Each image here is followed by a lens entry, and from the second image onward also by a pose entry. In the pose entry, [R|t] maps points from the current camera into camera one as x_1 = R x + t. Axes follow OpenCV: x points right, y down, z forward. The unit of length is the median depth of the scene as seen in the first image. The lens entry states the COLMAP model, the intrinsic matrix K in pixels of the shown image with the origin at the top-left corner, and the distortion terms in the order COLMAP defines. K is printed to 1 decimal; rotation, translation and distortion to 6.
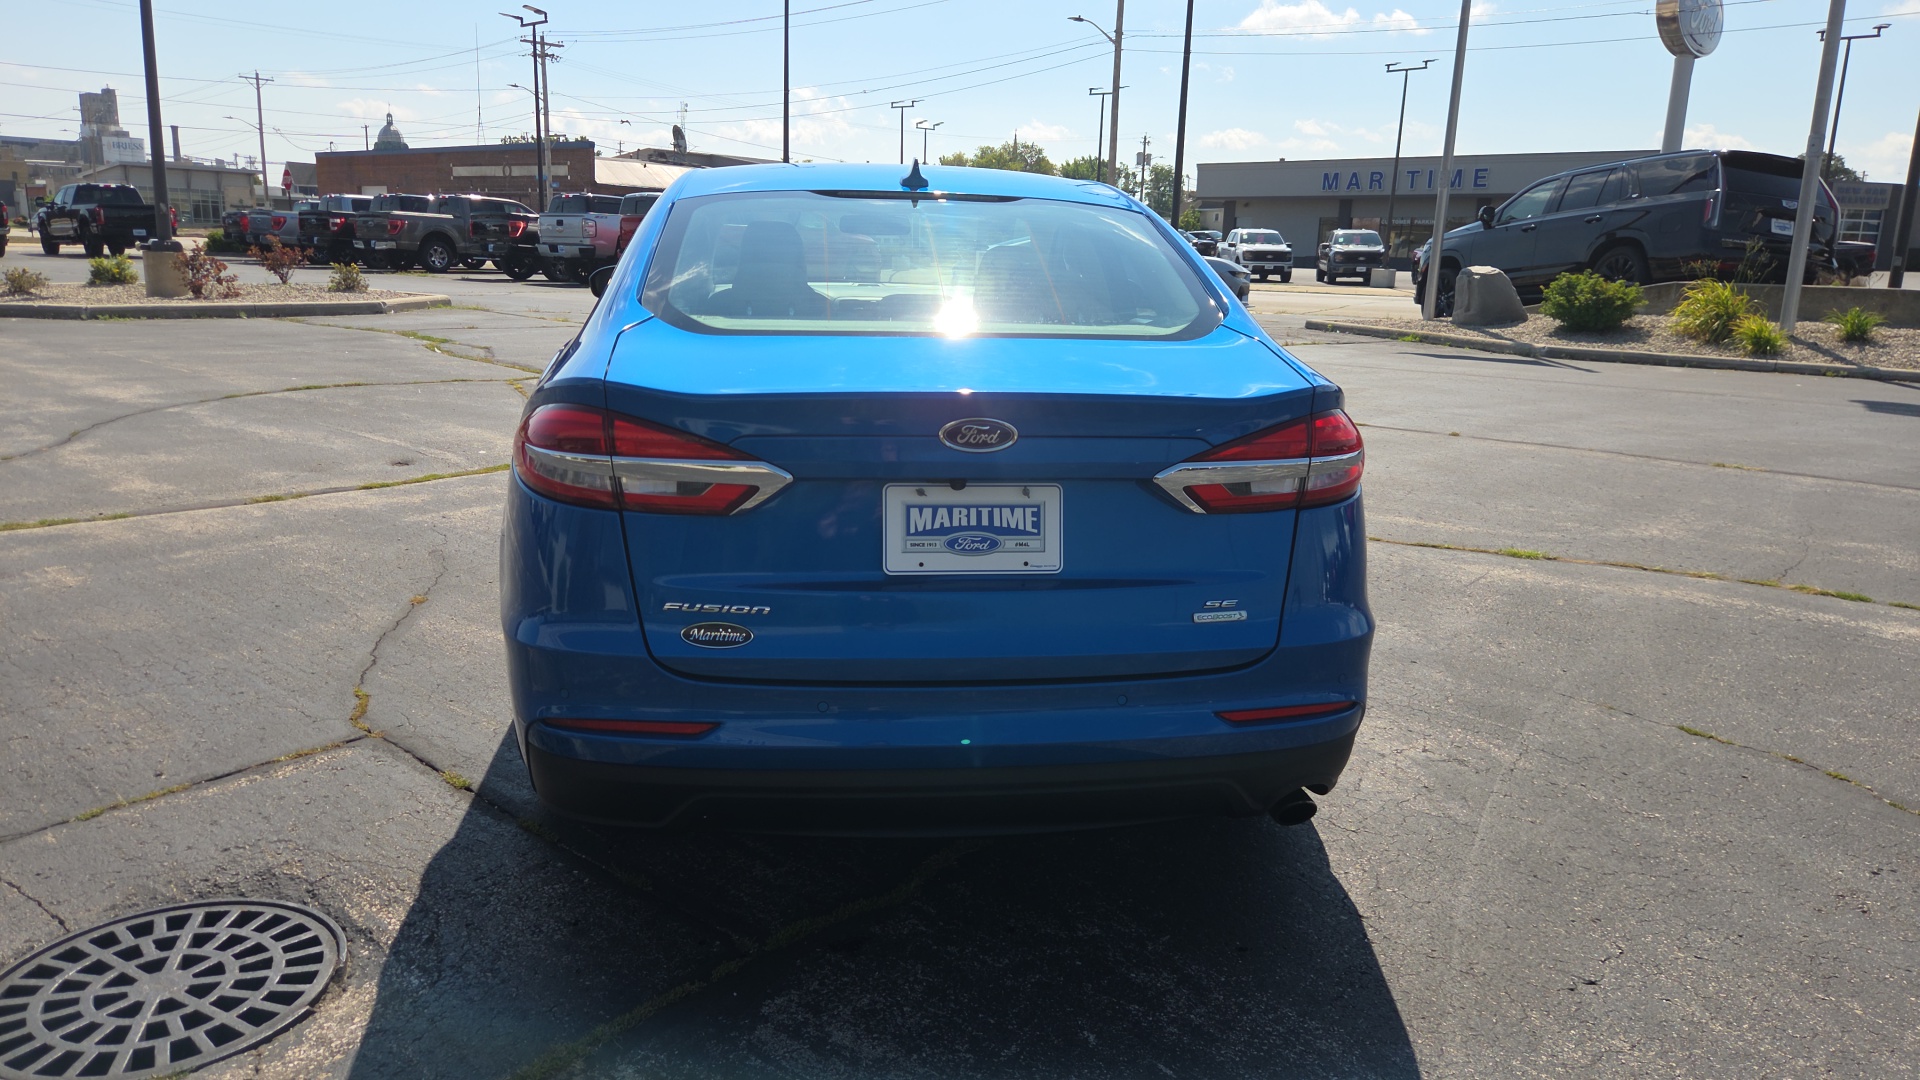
lens RADIAL K [[1275.0, 0, 963.2], [0, 1275.0, 525.8], [0, 0, 1]] dist [0.070415, -0.055656]
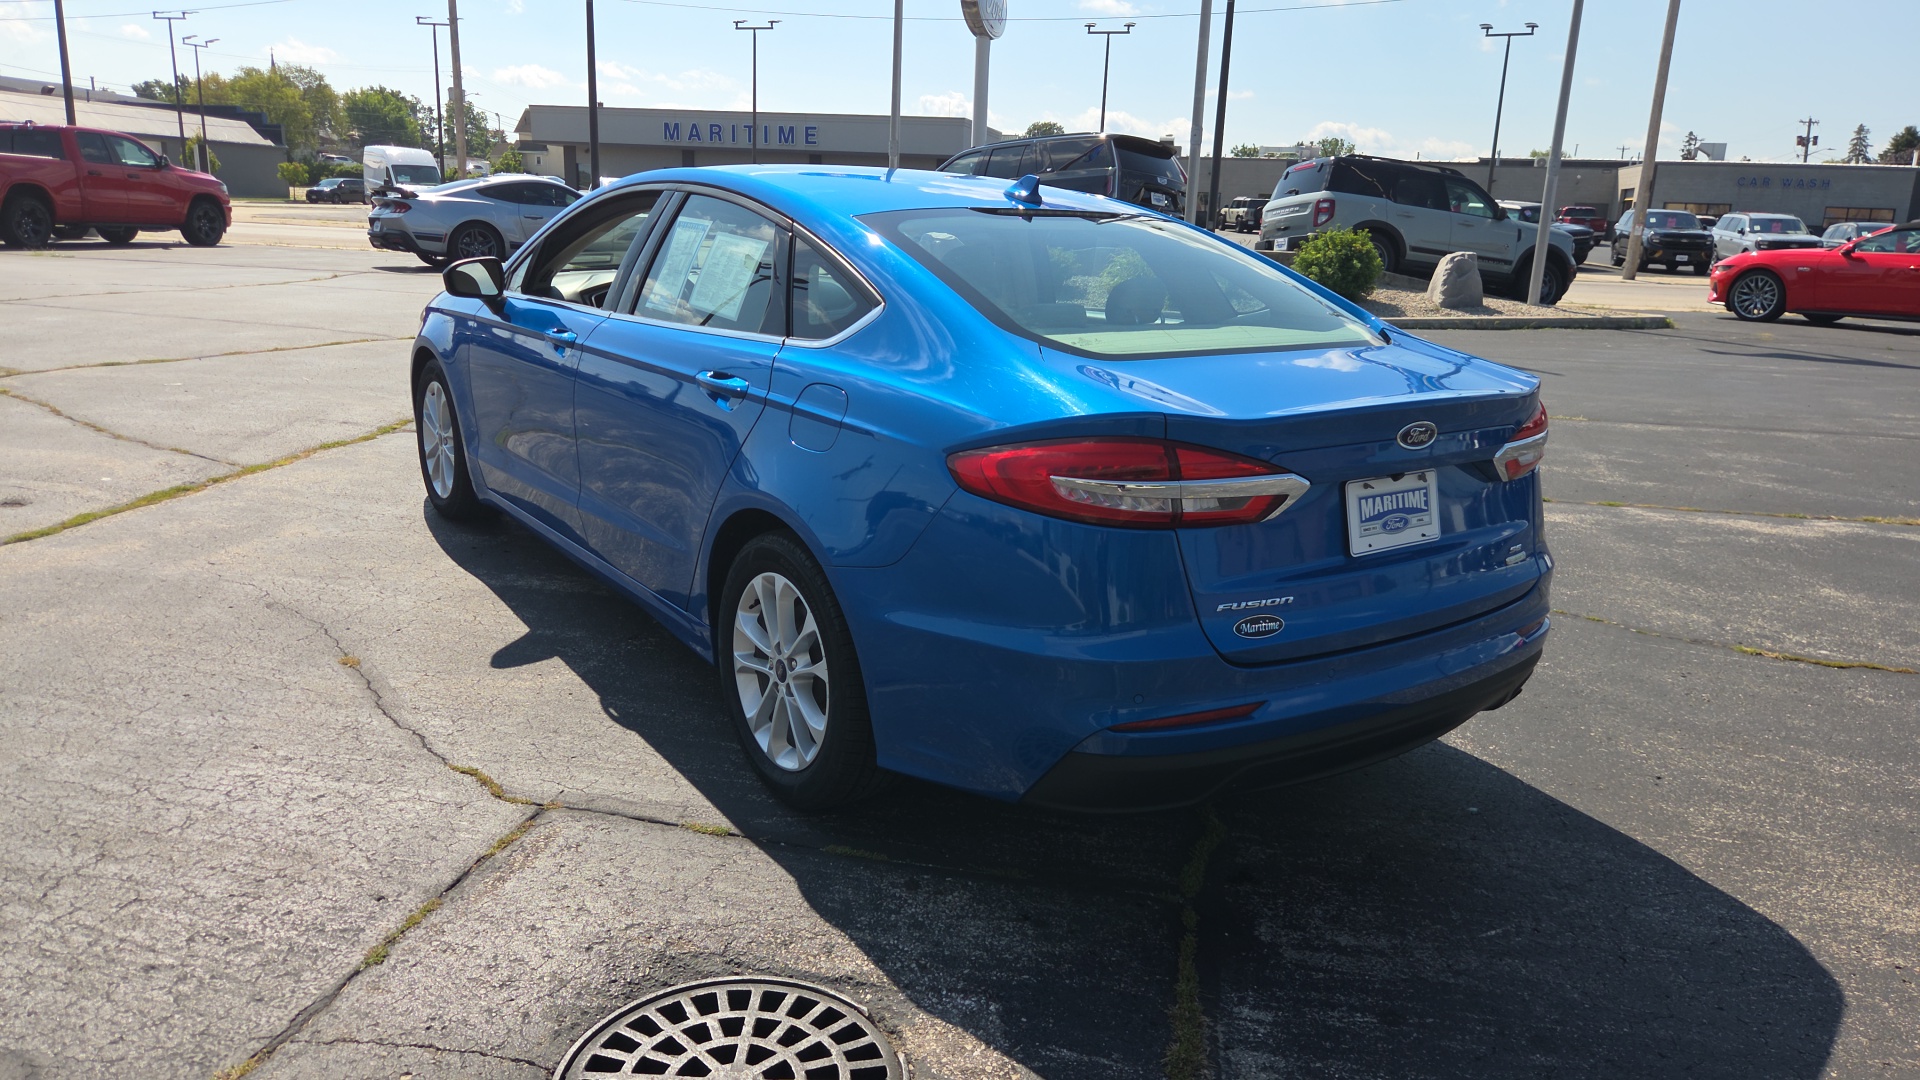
lens RADIAL K [[1271.7, 0, 960.0], [0, 1271.7, 540.0], [0, 0, 1]] dist [0.076598, -0.067140]
pose [[0.873874, -0.114335, 0.472516, -0.935647], [0.090507, 0.993221, 0.072945, -0.097431], [-0.477653, -0.020979, 0.878298, 0.116952]]
